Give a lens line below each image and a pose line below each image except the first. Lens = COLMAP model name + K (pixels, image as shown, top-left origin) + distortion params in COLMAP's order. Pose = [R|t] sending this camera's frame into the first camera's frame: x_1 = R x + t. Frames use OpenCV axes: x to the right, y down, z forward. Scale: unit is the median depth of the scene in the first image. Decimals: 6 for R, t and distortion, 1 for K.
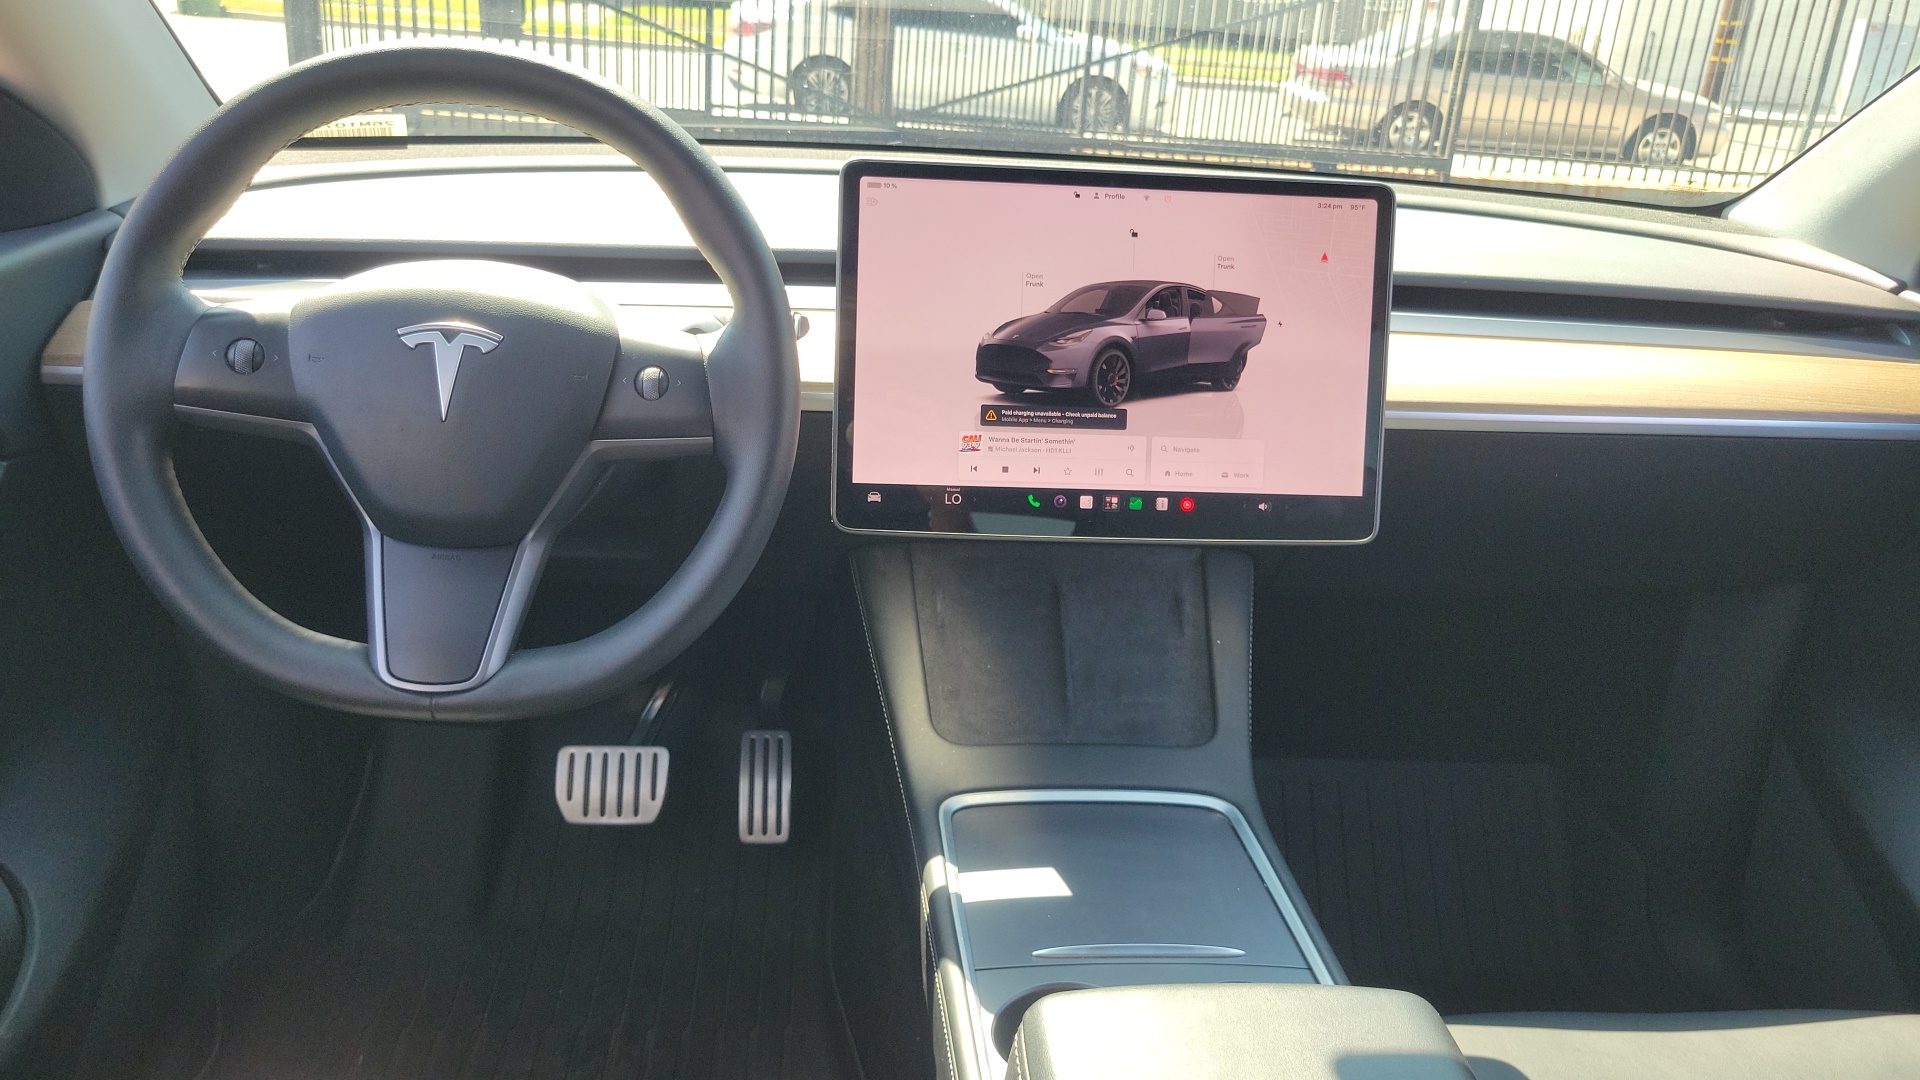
lens RADIAL K [[1437.1, 0, 951.8], [0, 1437.1, 535.6], [0, 0, 1]] dist [0.024179, -0.002510]
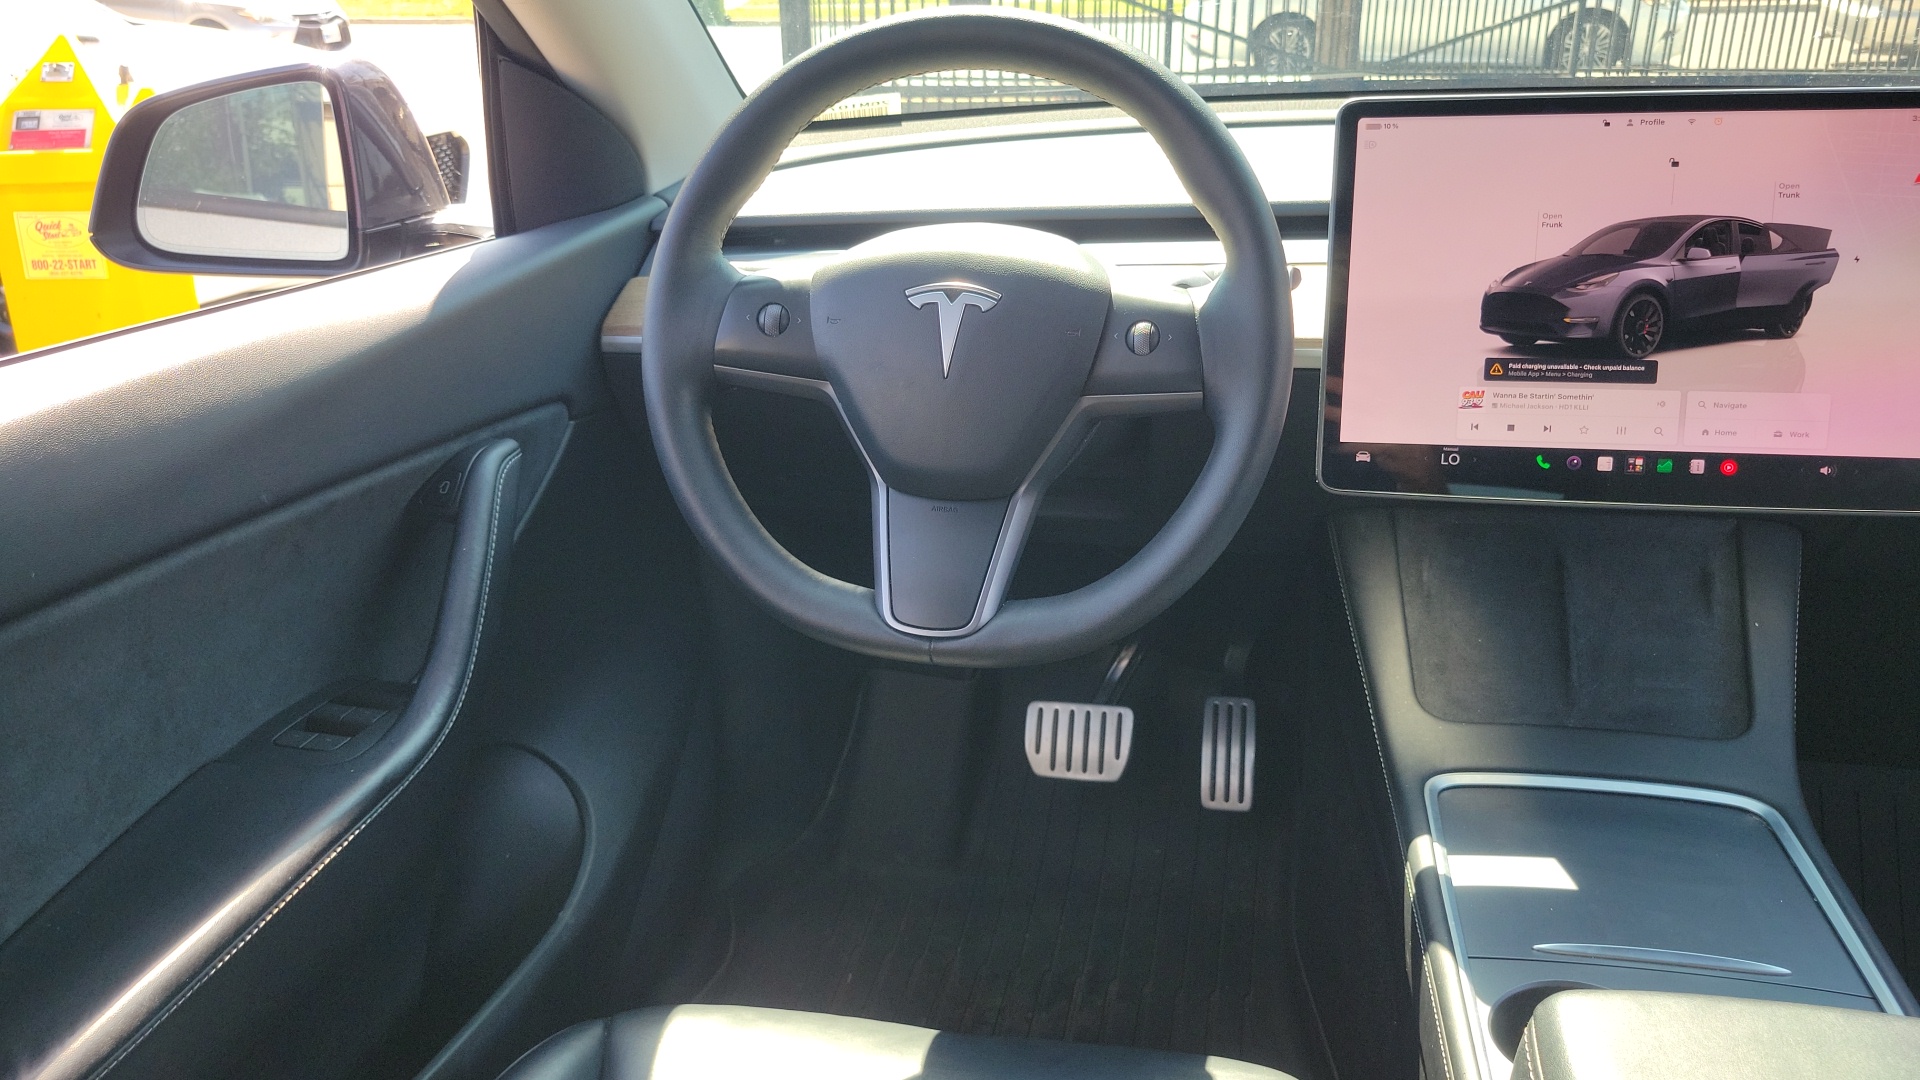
lens RADIAL K [[1436.9, 0, 967.7], [0, 1436.9, 551.8], [0, 0, 1]] dist [0.023854, -0.006162]
pose [[0.956165, 0.025972, -0.291673, -0.024362], [-0.017108, 0.999312, 0.032901, 0.009227], [0.292327, -0.026469, 0.955952, 0.006236]]
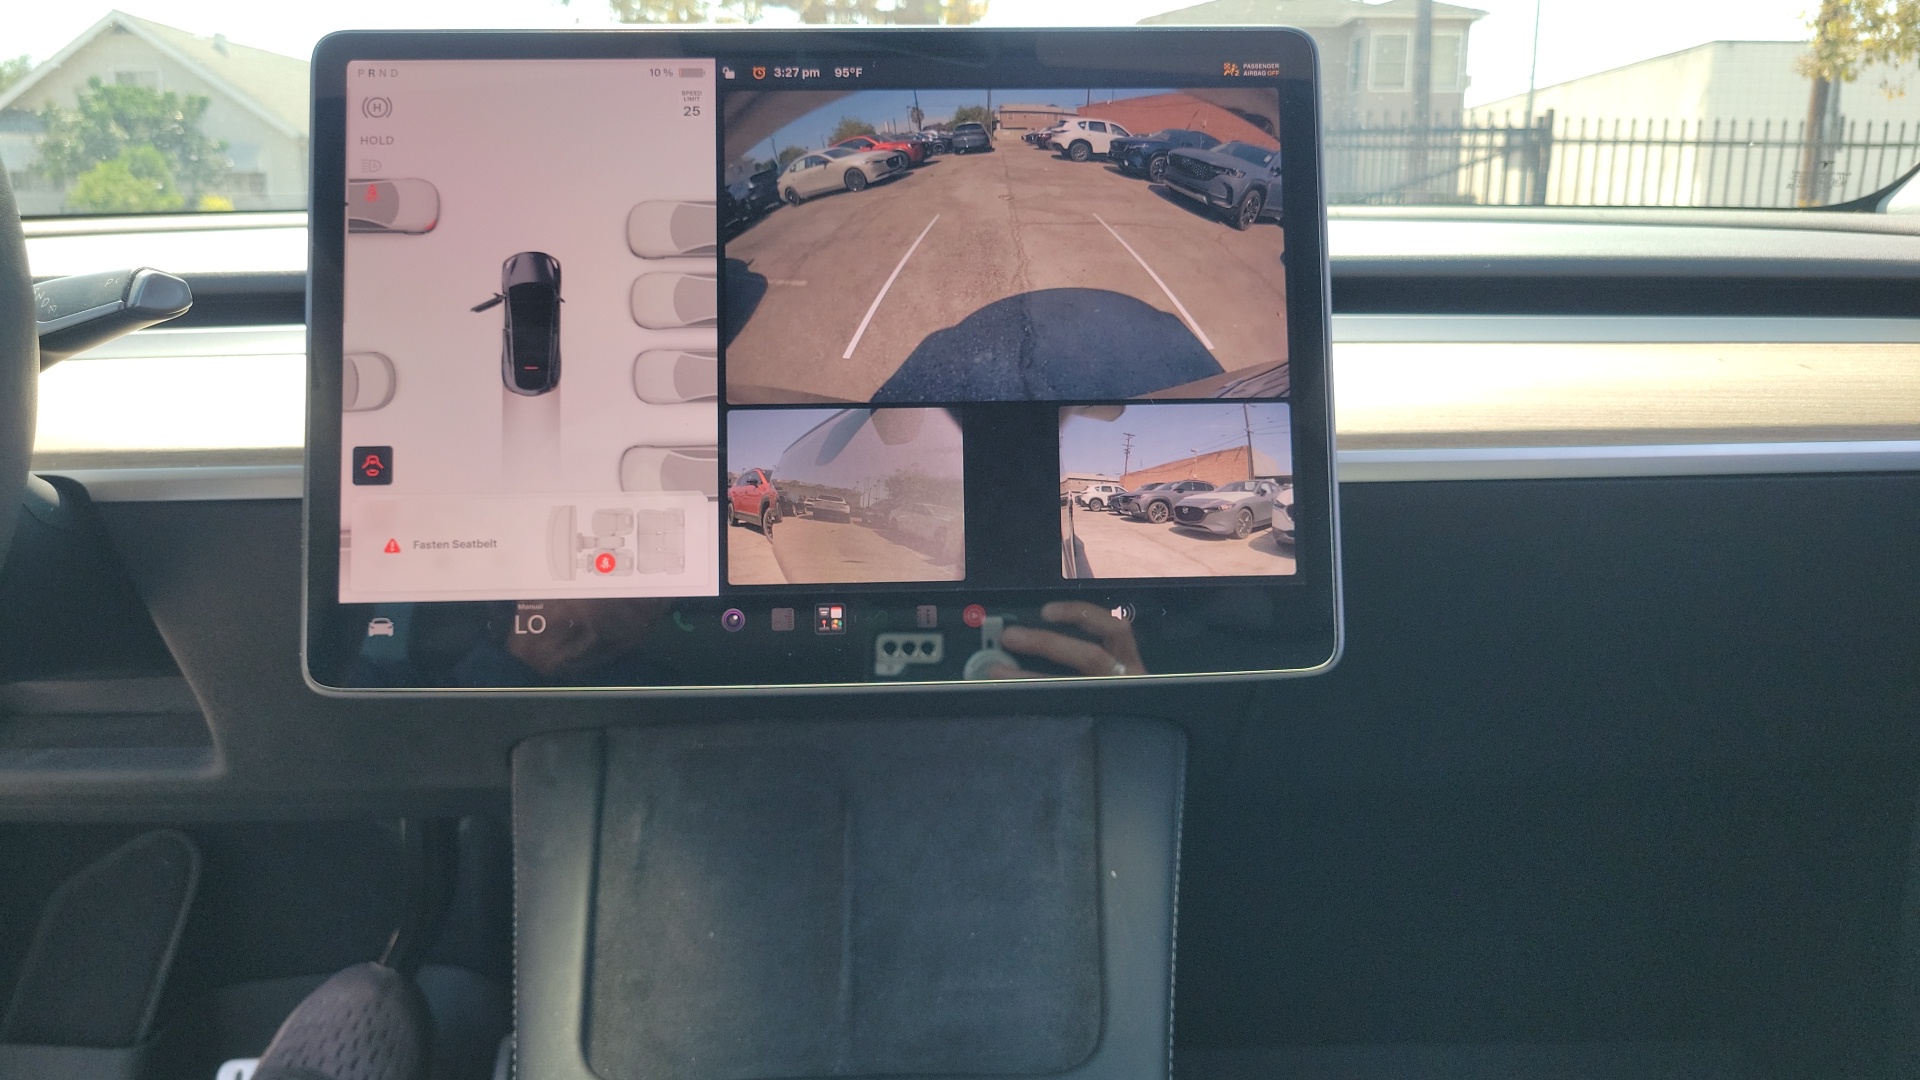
lens RADIAL K [[1438.7, 0, 960.9], [0, 1438.7, 531.5], [0, 0, 1]] dist [0.022253, -0.002098]
pose [[0.997020, -0.054507, -0.054584, 0.190272], [0.044962, 0.985609, -0.162953, 0.034780], [0.062681, 0.160013, 0.985123, 0.469077]]
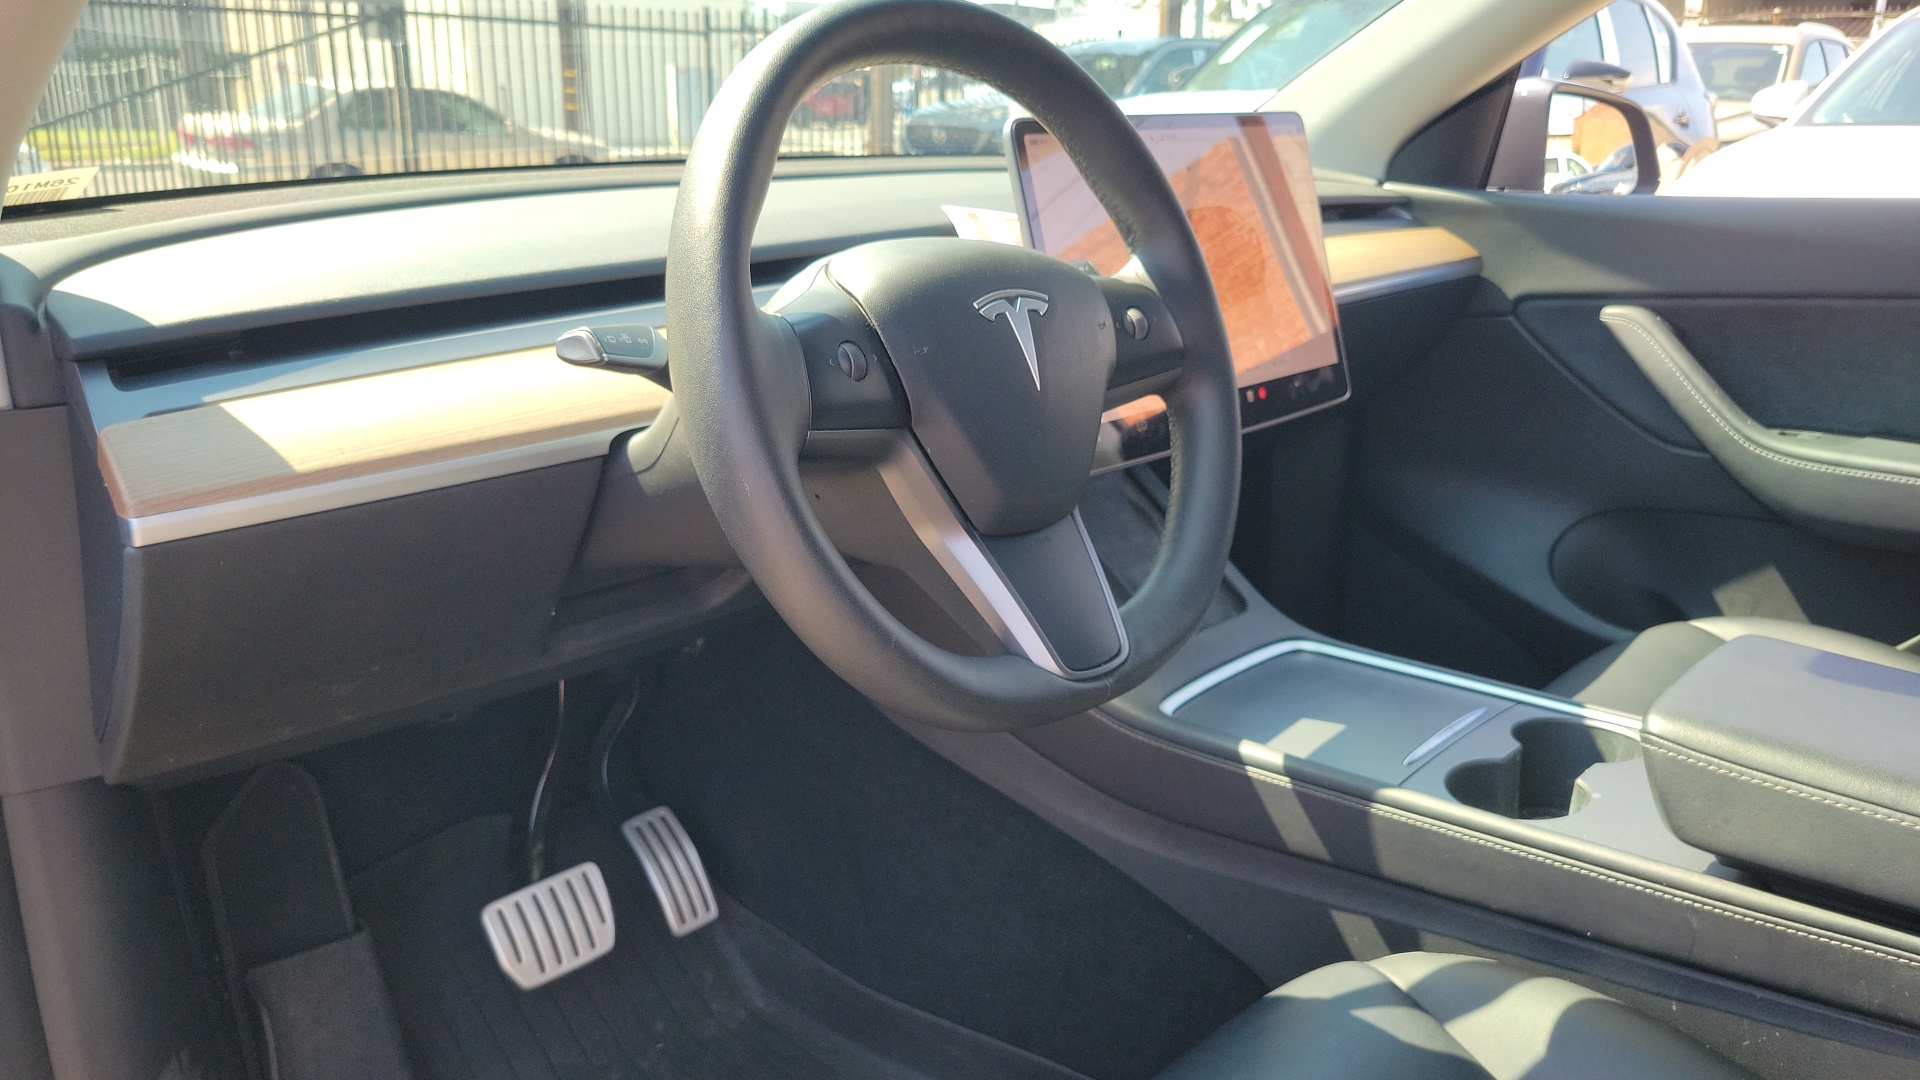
lens RADIAL K [[1437.1, 0, 951.8], [0, 1437.1, 535.6], [0, 0, 1]] dist [0.024179, -0.002510]
pose [[0.745466, -0.248669, 0.618421, -0.780384], [0.272171, 0.960491, 0.058131, -0.047275], [-0.608444, 0.124982, 0.783694, 0.252348]]
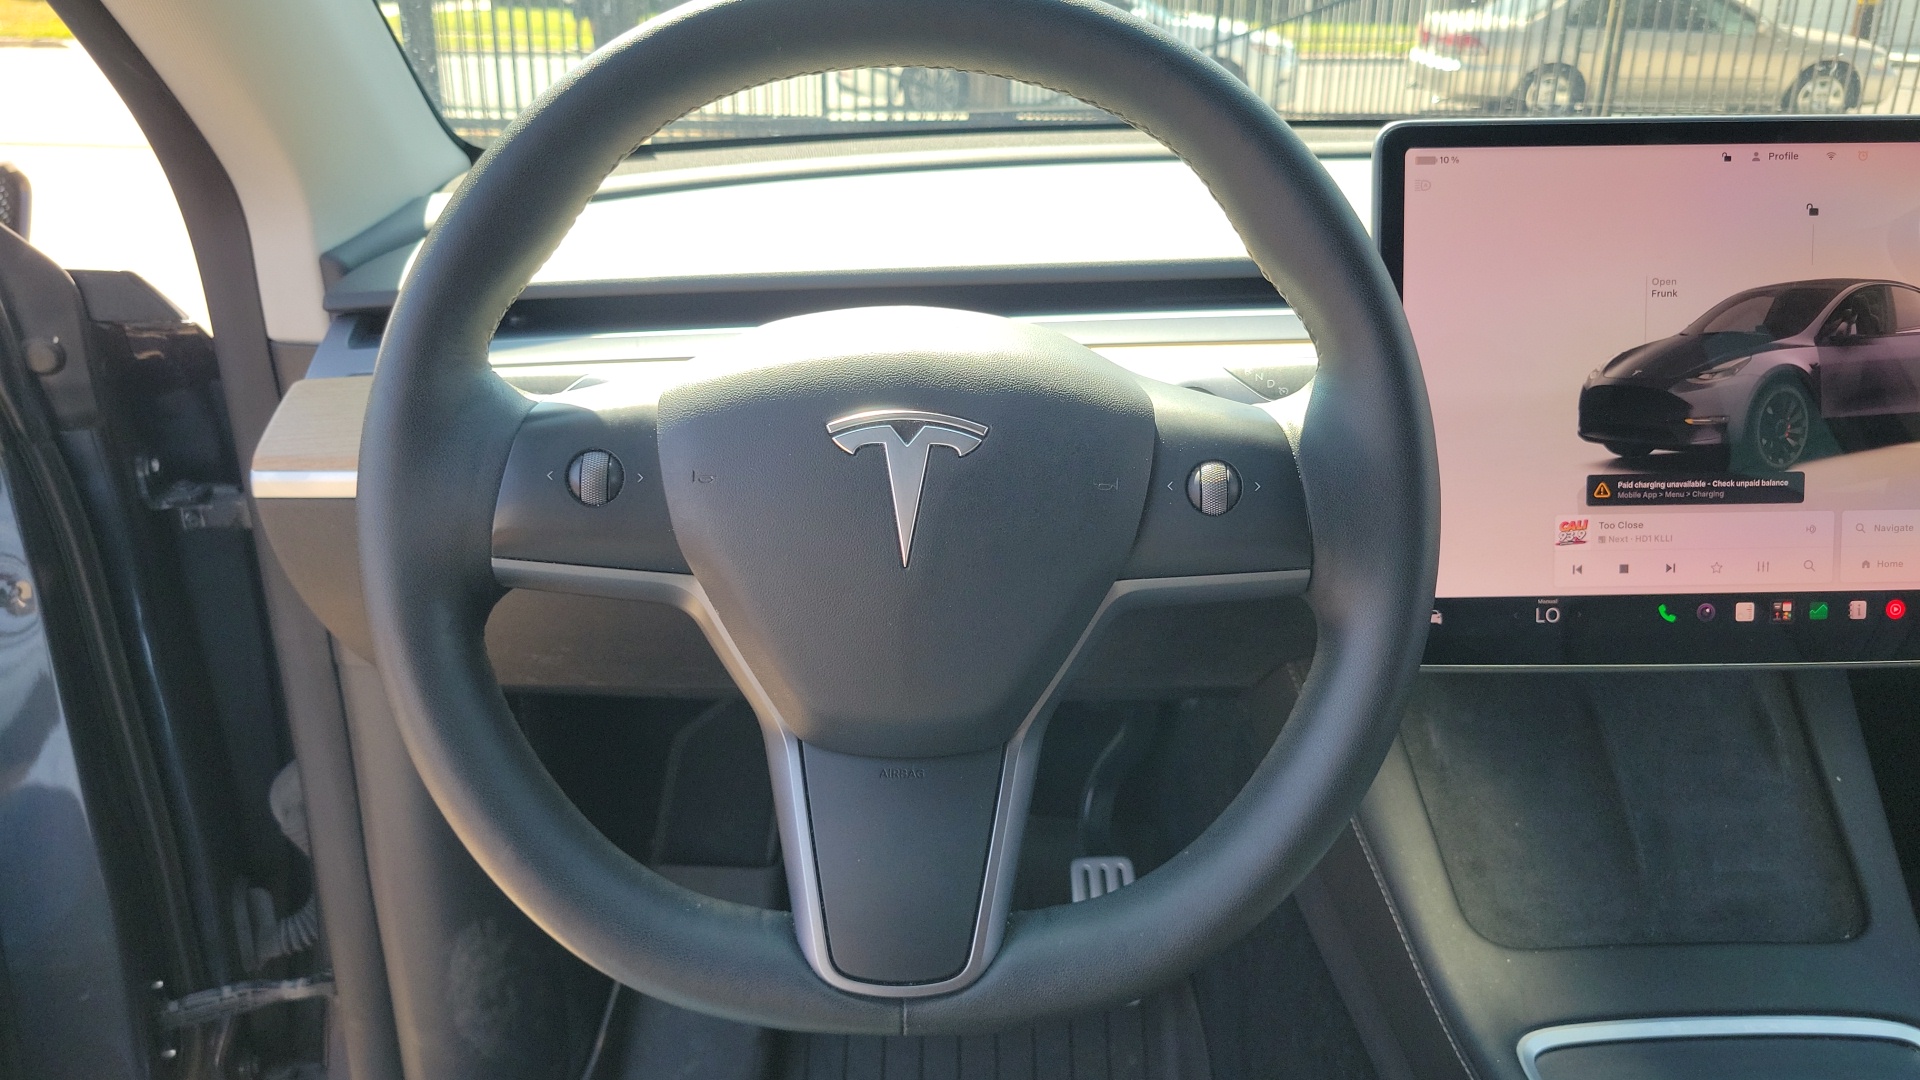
lens RADIAL K [[1454.9, 0, 962.4], [0, 1454.9, 535.9], [0, 0, 1]] dist [0.008367, -0.000683]
pose [[0.996775, -0.038624, -0.070339, -0.222452], [0.038630, 0.999253, -0.001280, -0.072024], [0.070335, -0.001441, 0.997522, 0.290778]]
